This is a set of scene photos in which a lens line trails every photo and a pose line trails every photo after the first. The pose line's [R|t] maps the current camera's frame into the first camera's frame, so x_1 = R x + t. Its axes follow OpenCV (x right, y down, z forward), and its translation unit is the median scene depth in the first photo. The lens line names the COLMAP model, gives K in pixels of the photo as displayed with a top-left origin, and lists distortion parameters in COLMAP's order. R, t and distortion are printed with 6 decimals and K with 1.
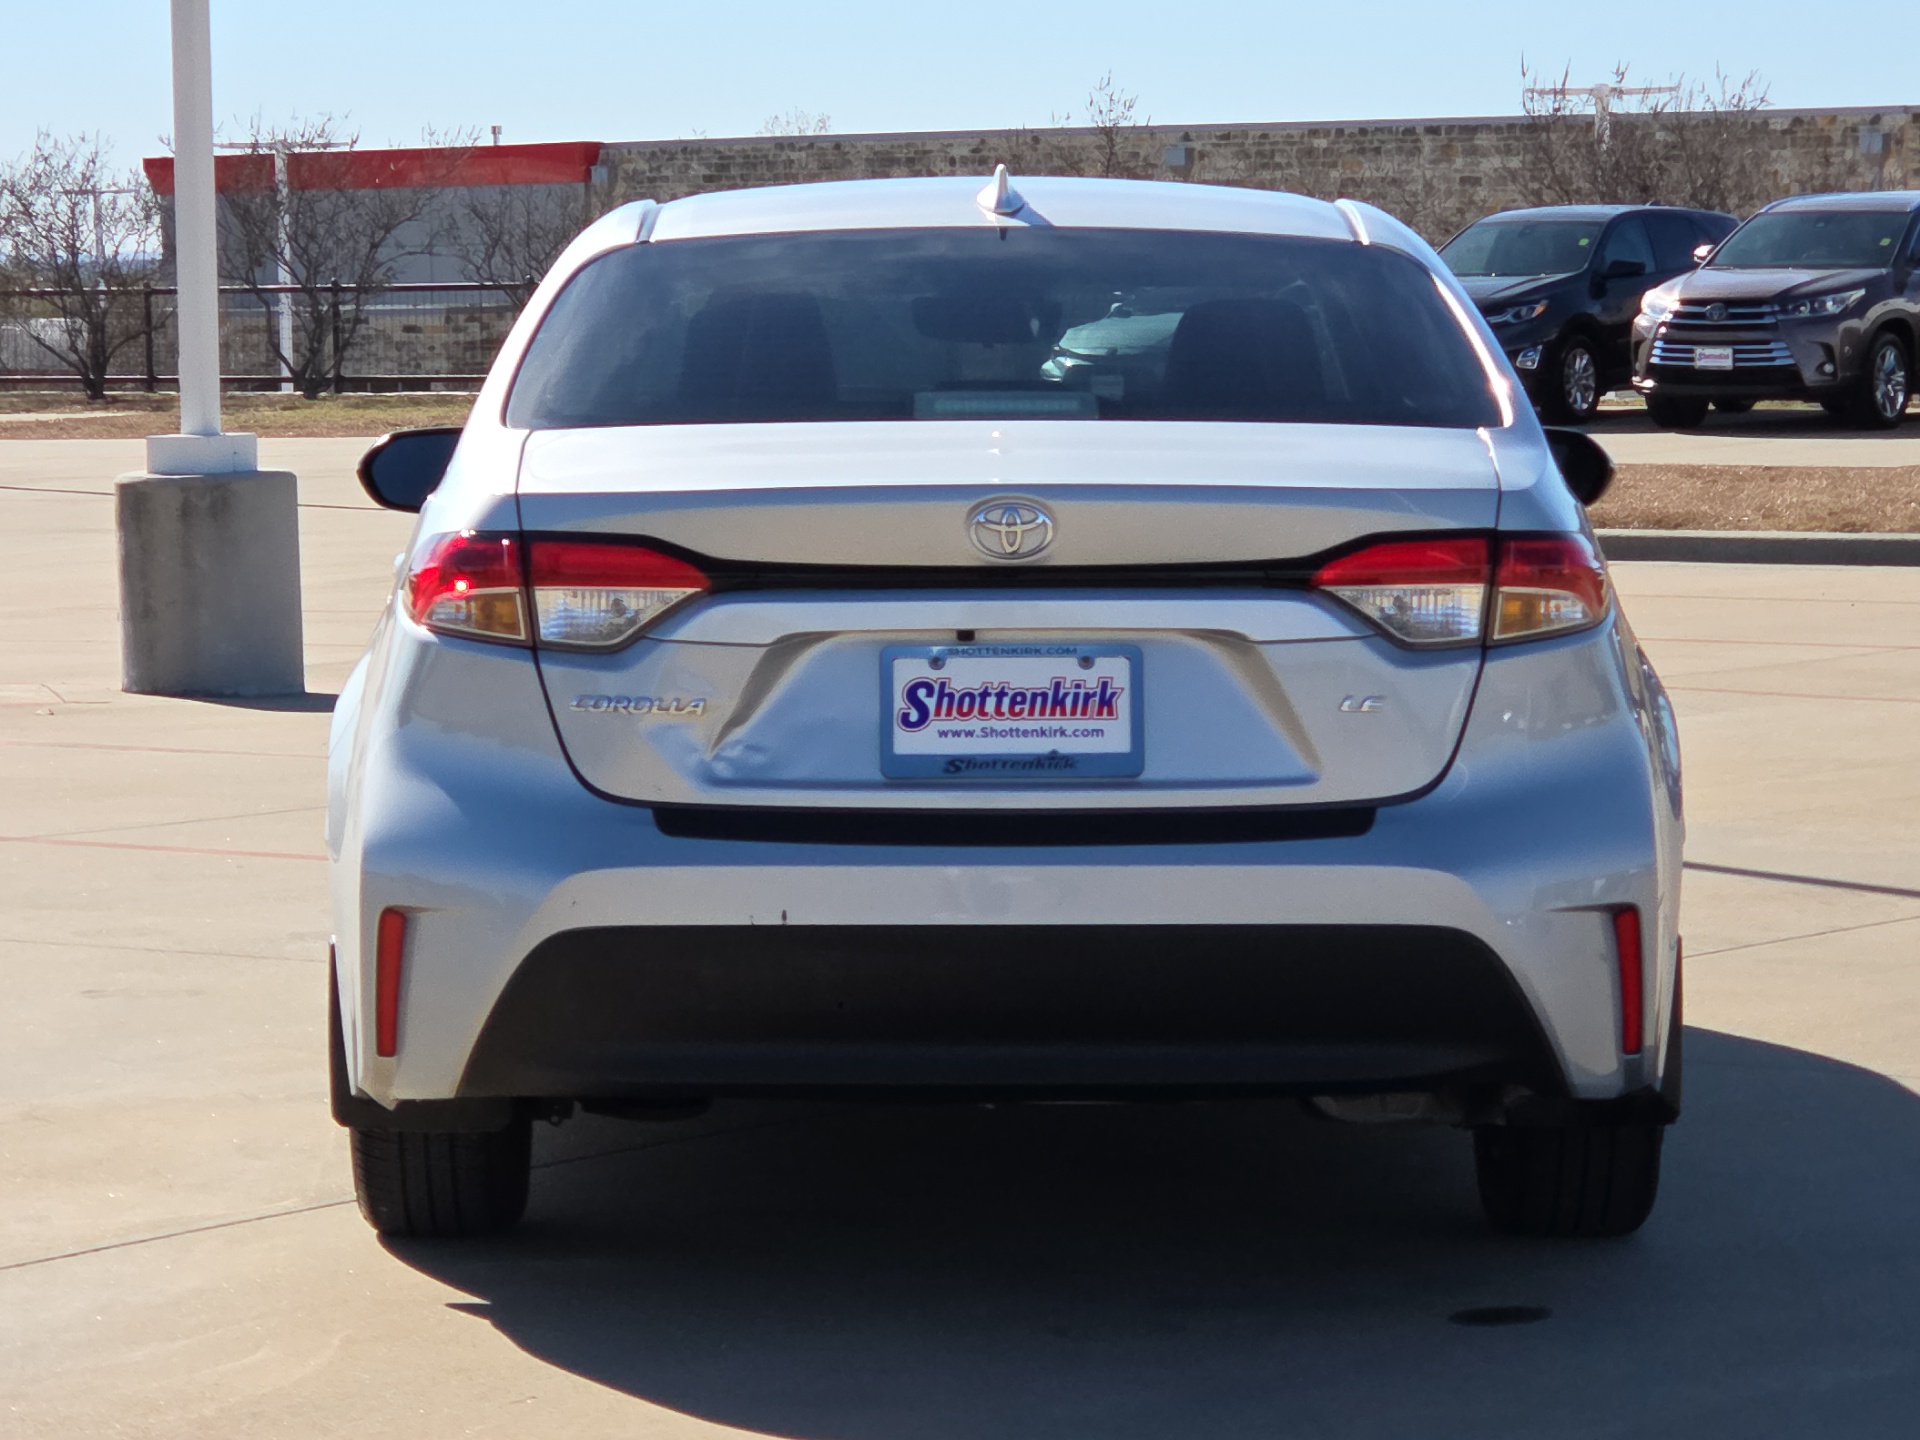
lens RADIAL K [[5337.4, 0, 960.0], [0, 5337.4, 720.0], [0, 0, 1]] dist [-0.116032, -0.641277]
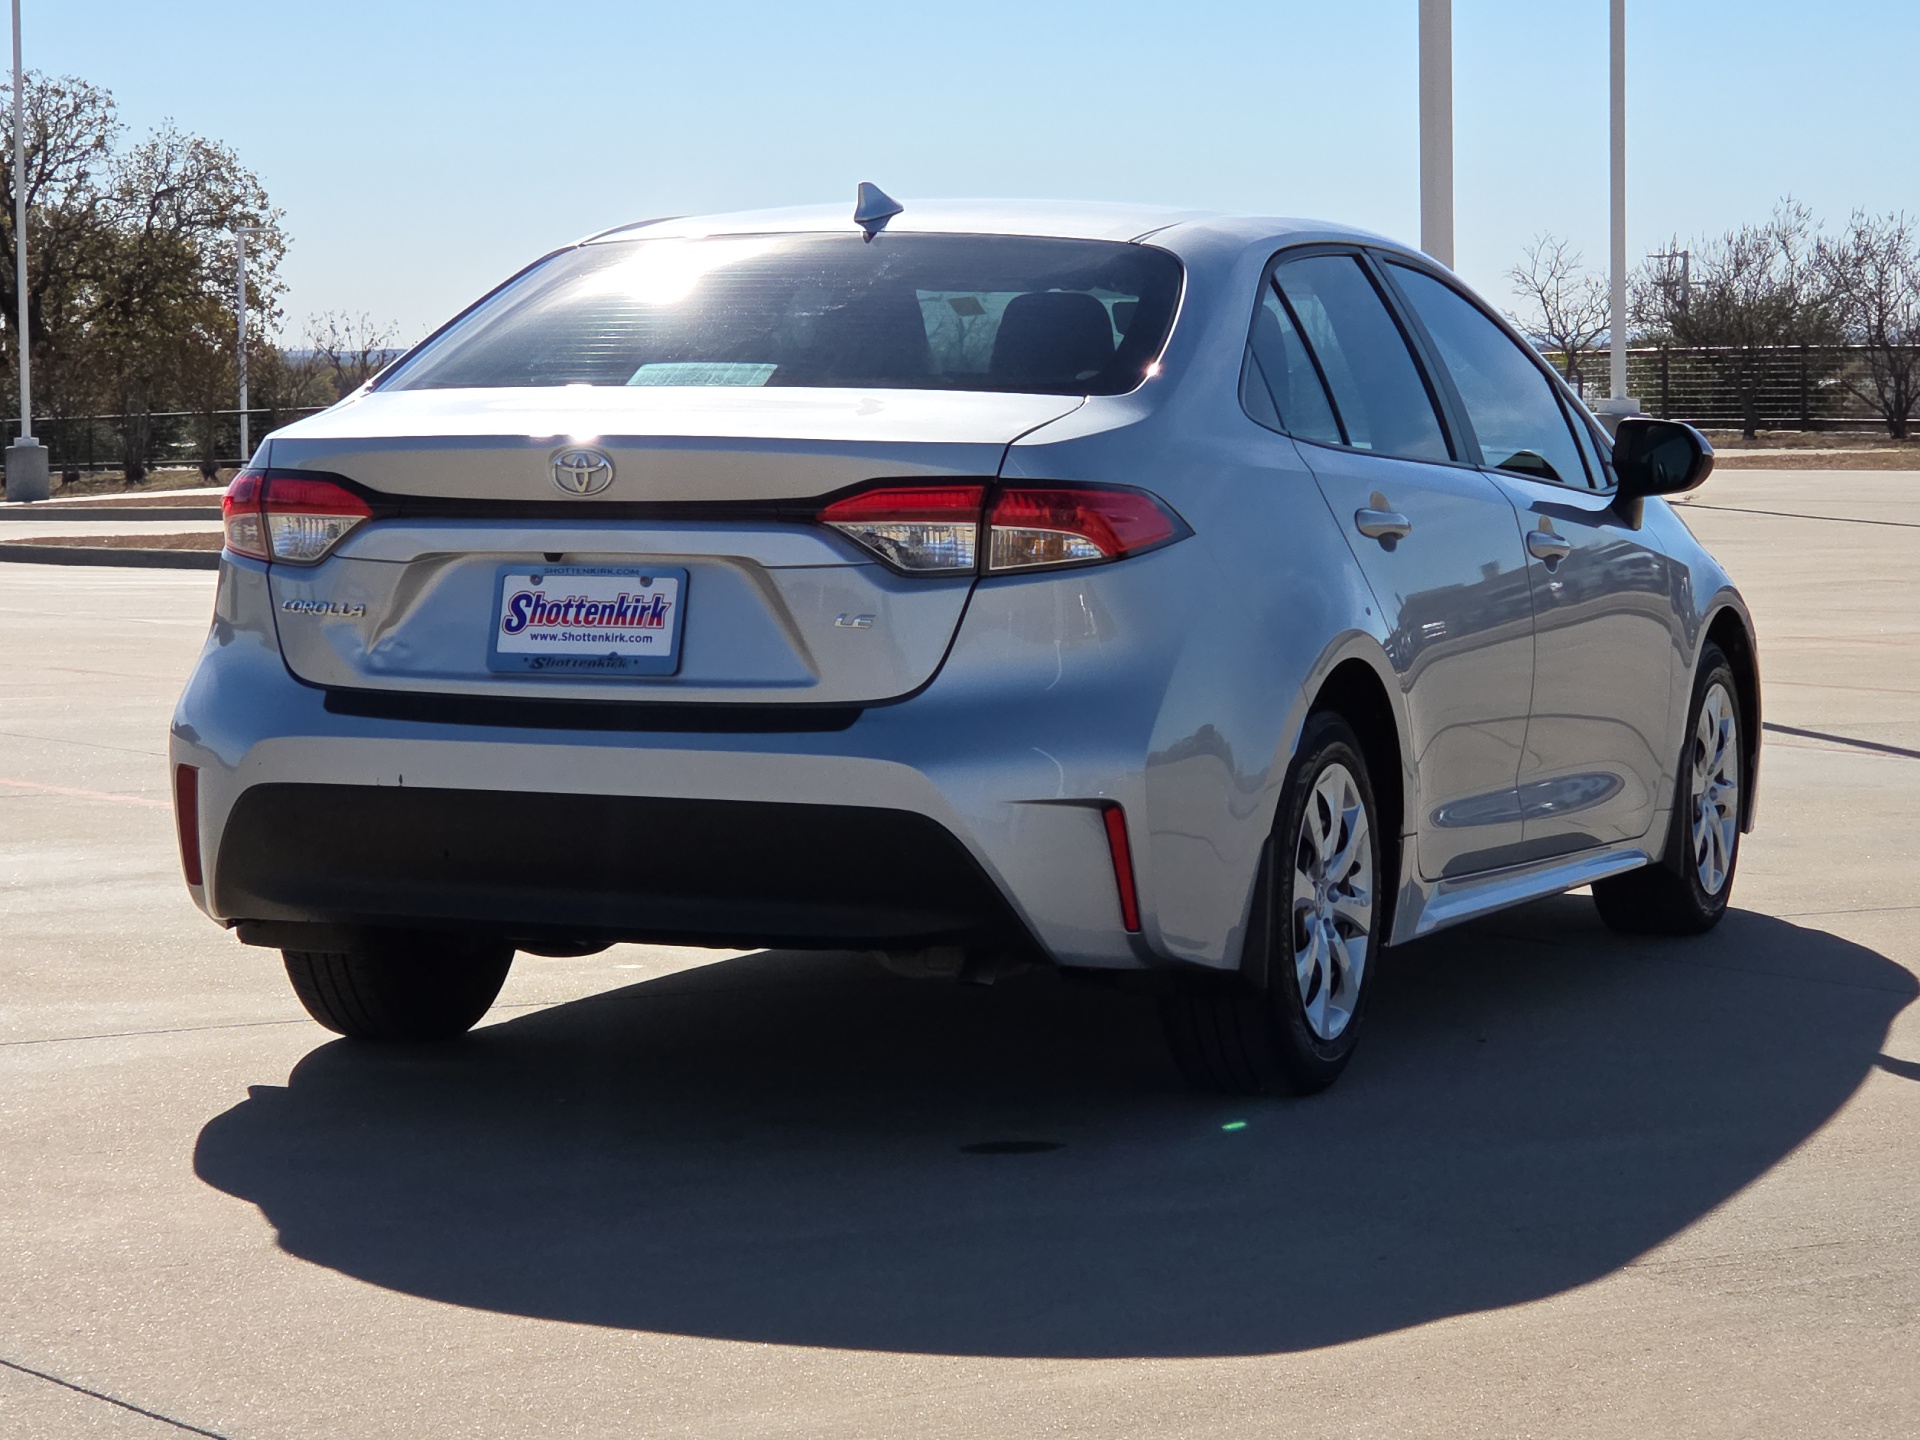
lens RADIAL K [[4471.9, 0, 960.0], [0, 4471.9, 720.0], [0, 0, 1]] dist [-0.032292, -0.016866]
pose [[0.924528, 0.031781, -0.379786, 0.478250], [-0.031062, 0.999485, 0.008023, 0.010403], [0.379846, 0.004380, 0.925040, 0.085053]]
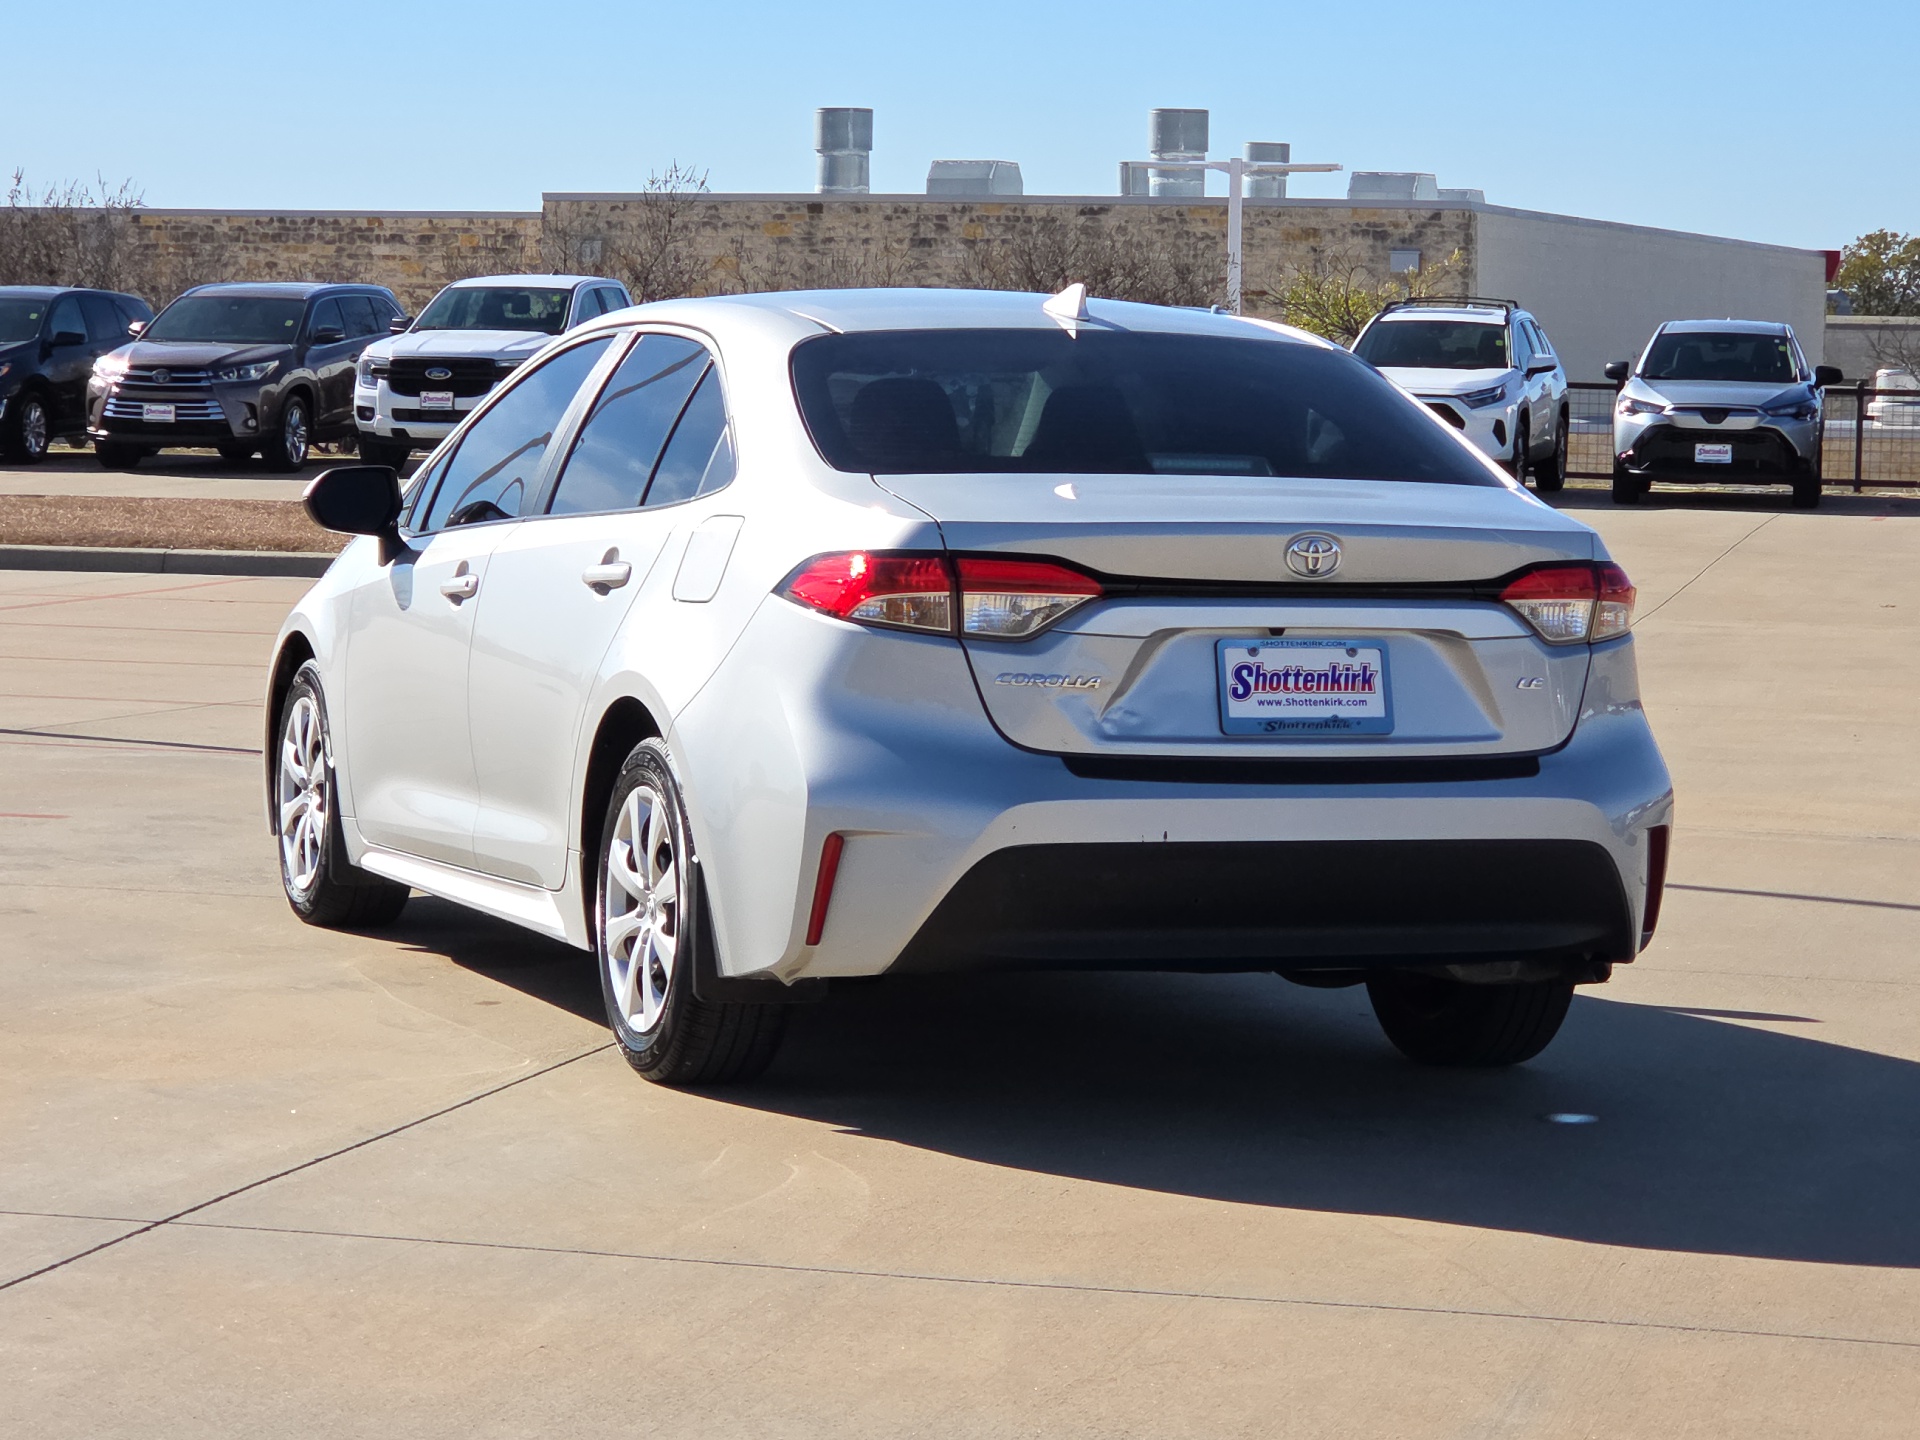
lens RADIAL K [[4261.9, 0, 960.0], [0, 4261.9, 720.0], [0, 0, 1]] dist [-0.079538, -0.293888]
pose [[0.945838, 0.003540, 0.324620, -0.433163], [-0.004718, 0.999985, 0.002841, 0.004227], [-0.324605, -0.004219, 0.945840, -0.015480]]
